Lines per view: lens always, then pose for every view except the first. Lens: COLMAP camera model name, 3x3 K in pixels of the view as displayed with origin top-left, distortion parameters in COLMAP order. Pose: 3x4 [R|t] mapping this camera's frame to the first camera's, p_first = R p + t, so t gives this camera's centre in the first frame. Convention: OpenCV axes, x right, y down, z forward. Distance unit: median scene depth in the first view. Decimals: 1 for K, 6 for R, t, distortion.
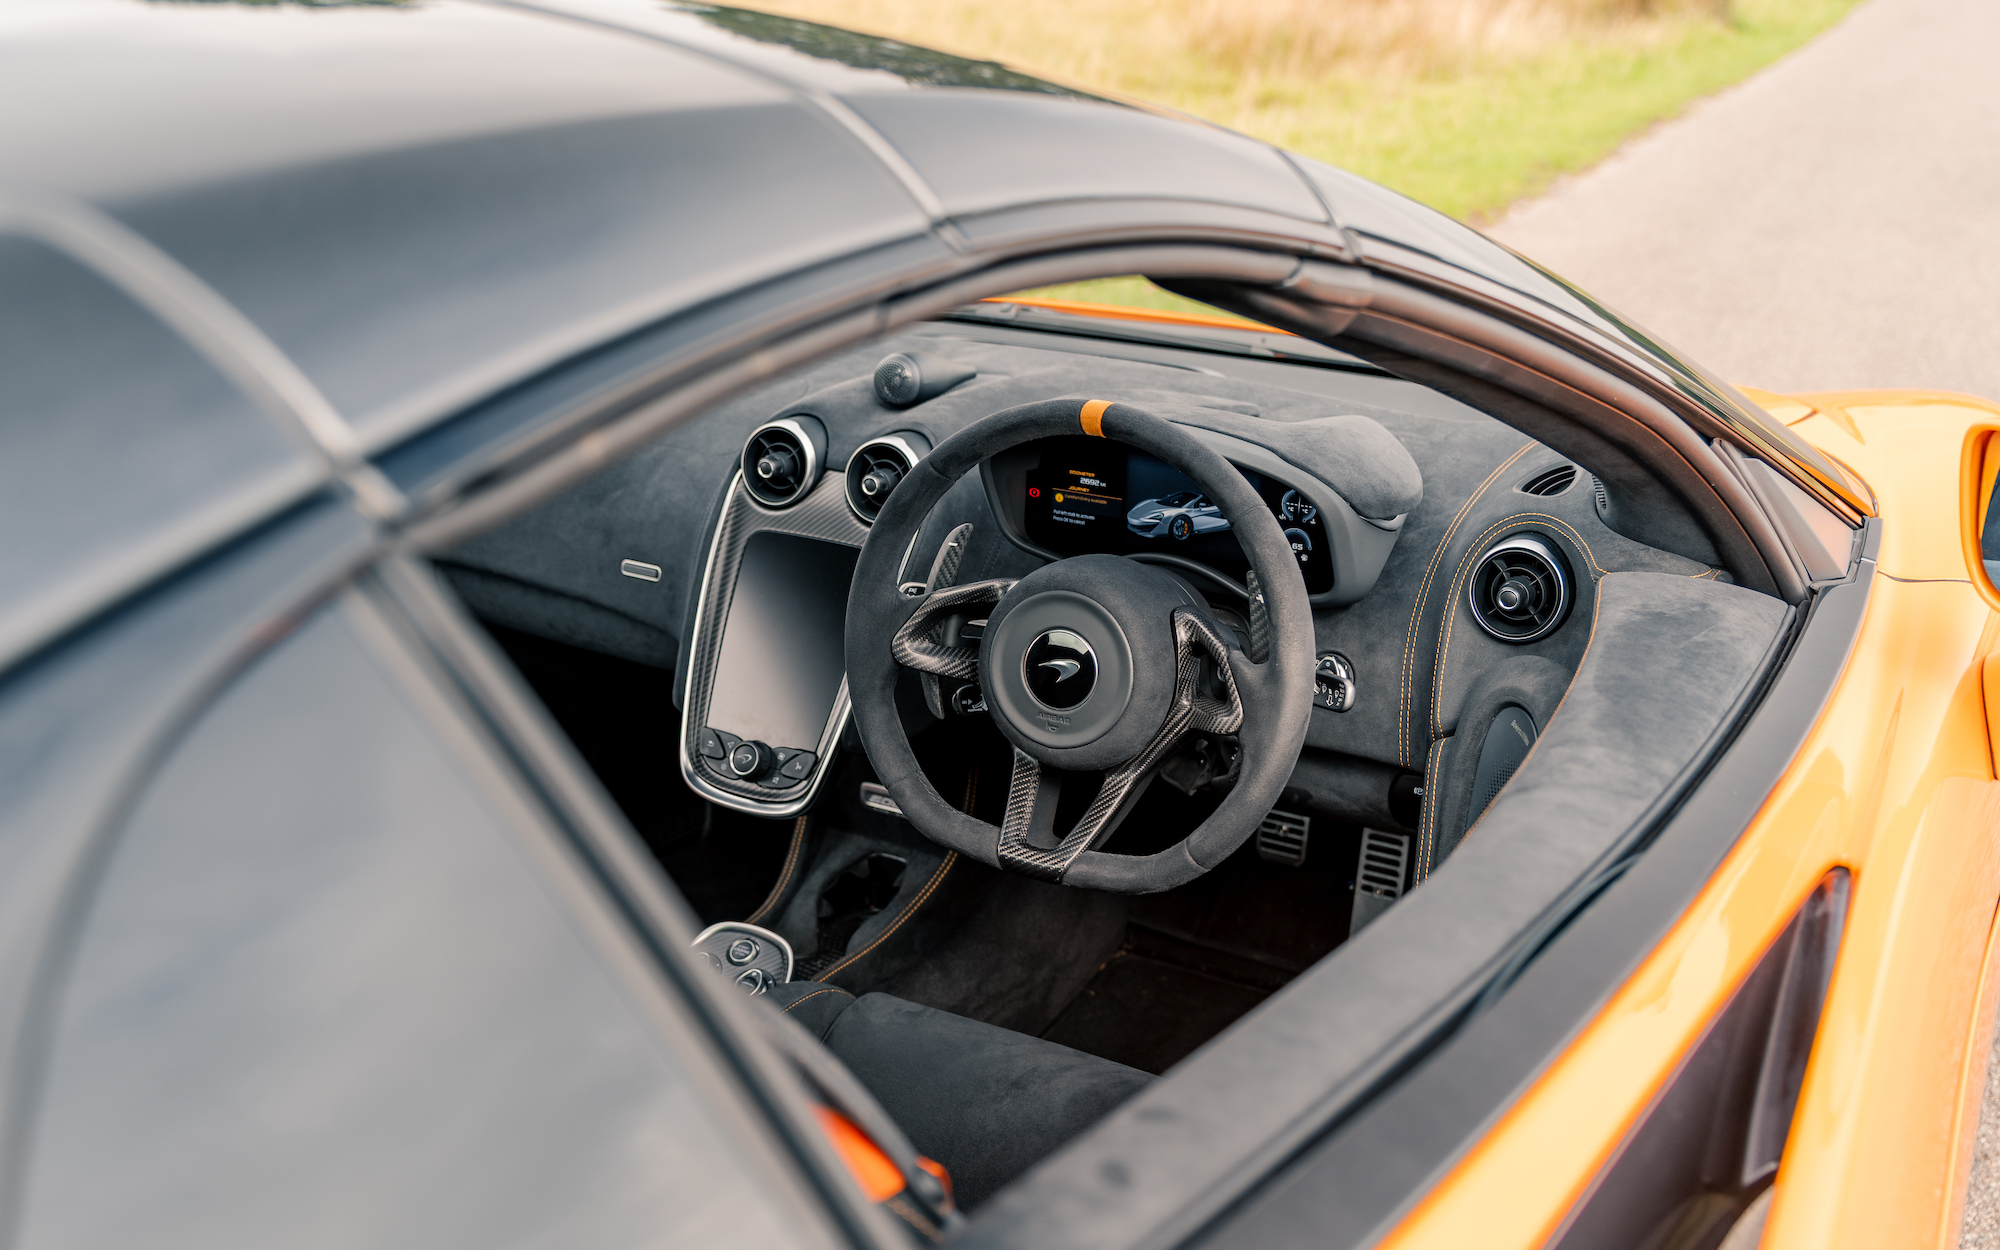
lens RADIAL K [[1452.6, 0, 1000.0], [0, 1452.6, 625.0], [0, 0, 1]] dist [-0.008247, -0.000674]
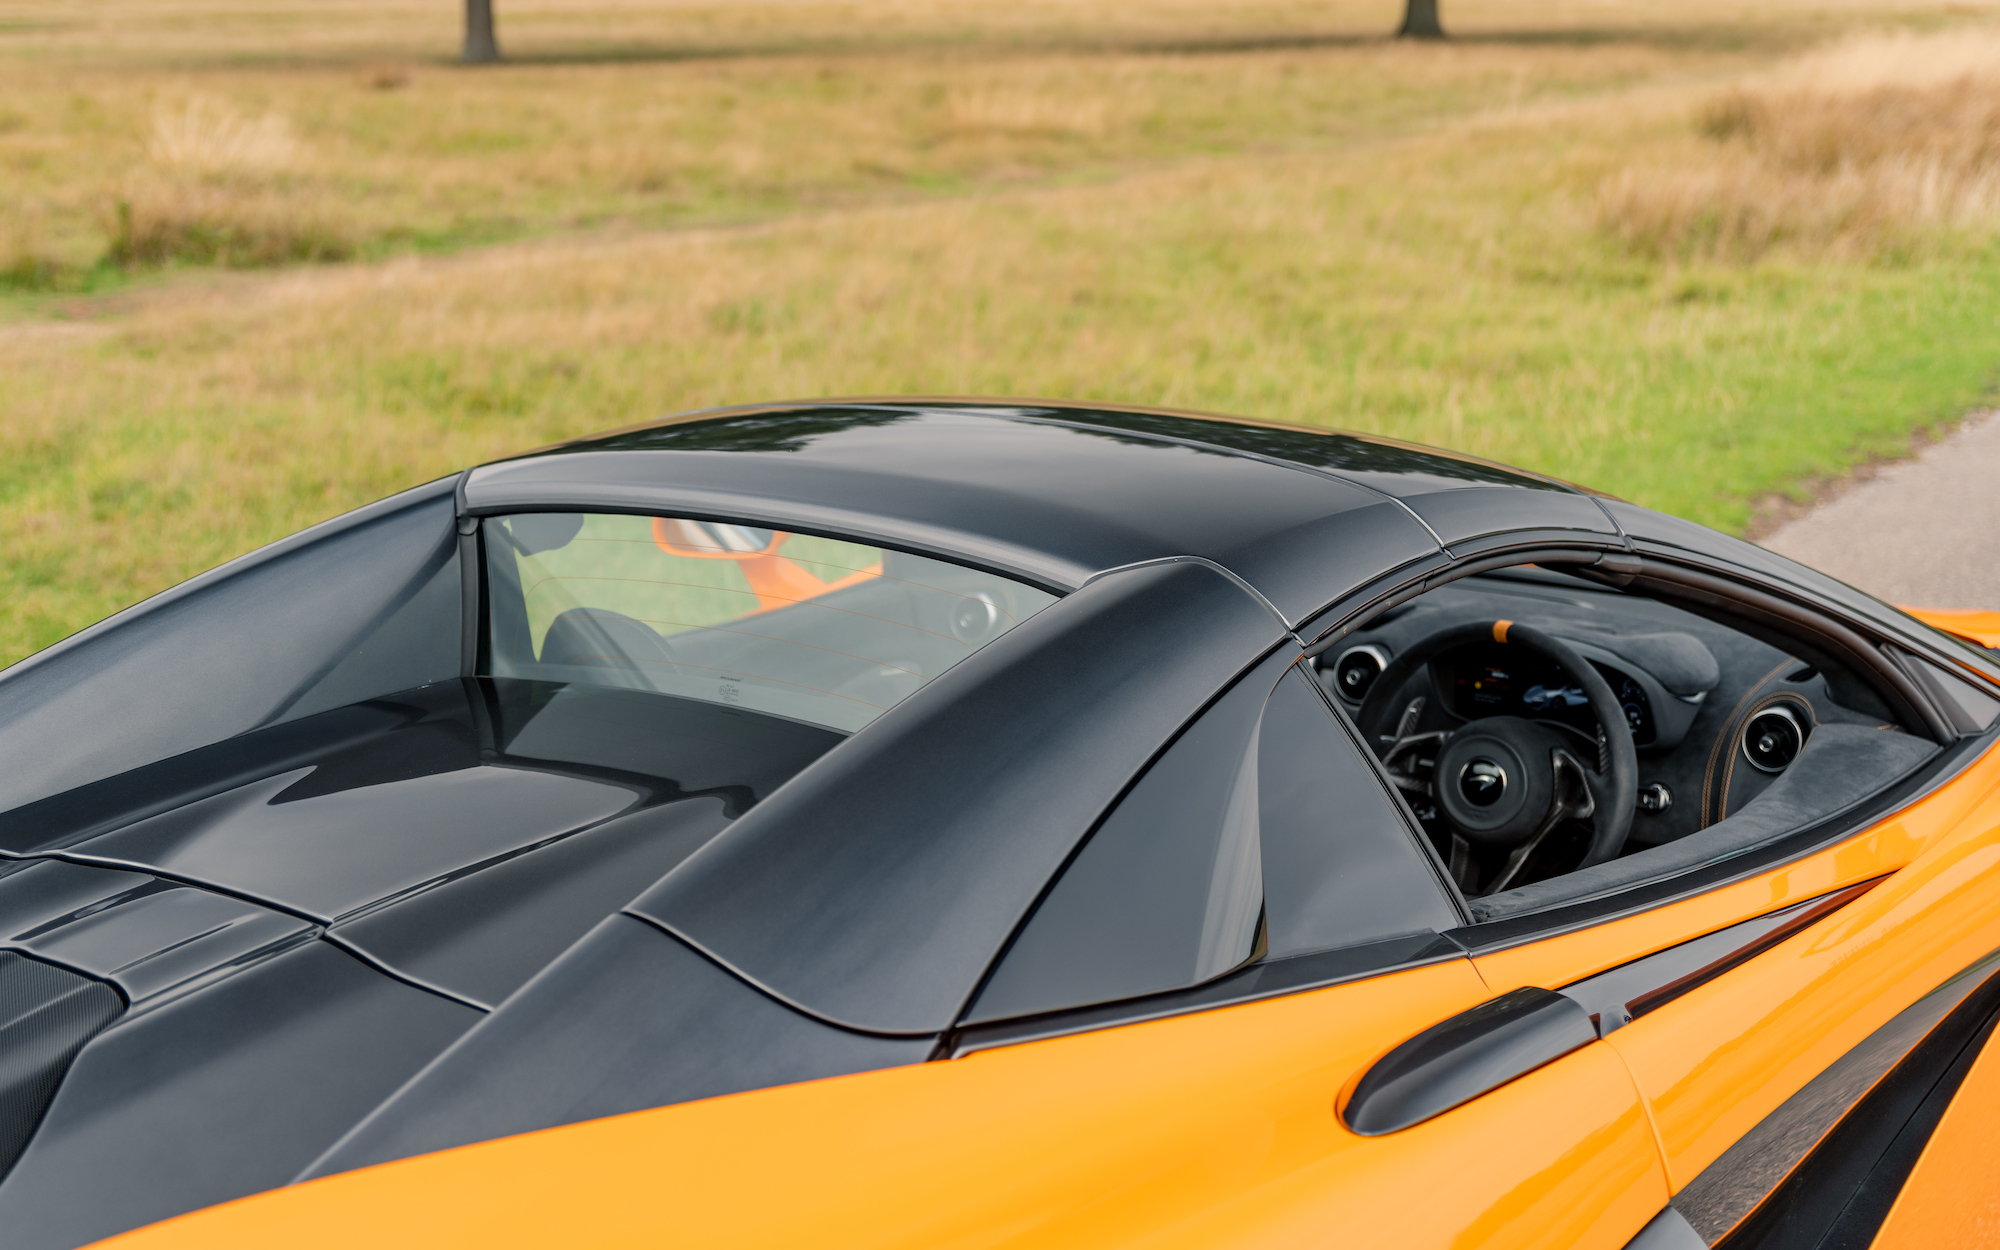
lens RADIAL K [[2914.1, 0, 1000.0], [0, 2914.1, 625.0], [0, 0, 1]] dist [0.042940, -0.079256]
pose [[0.995283, 0.000263, -0.097013, -0.175462], [-0.016100, 0.986577, -0.162504, 0.386337], [0.095668, 0.163299, 0.981927, -2.246128]]
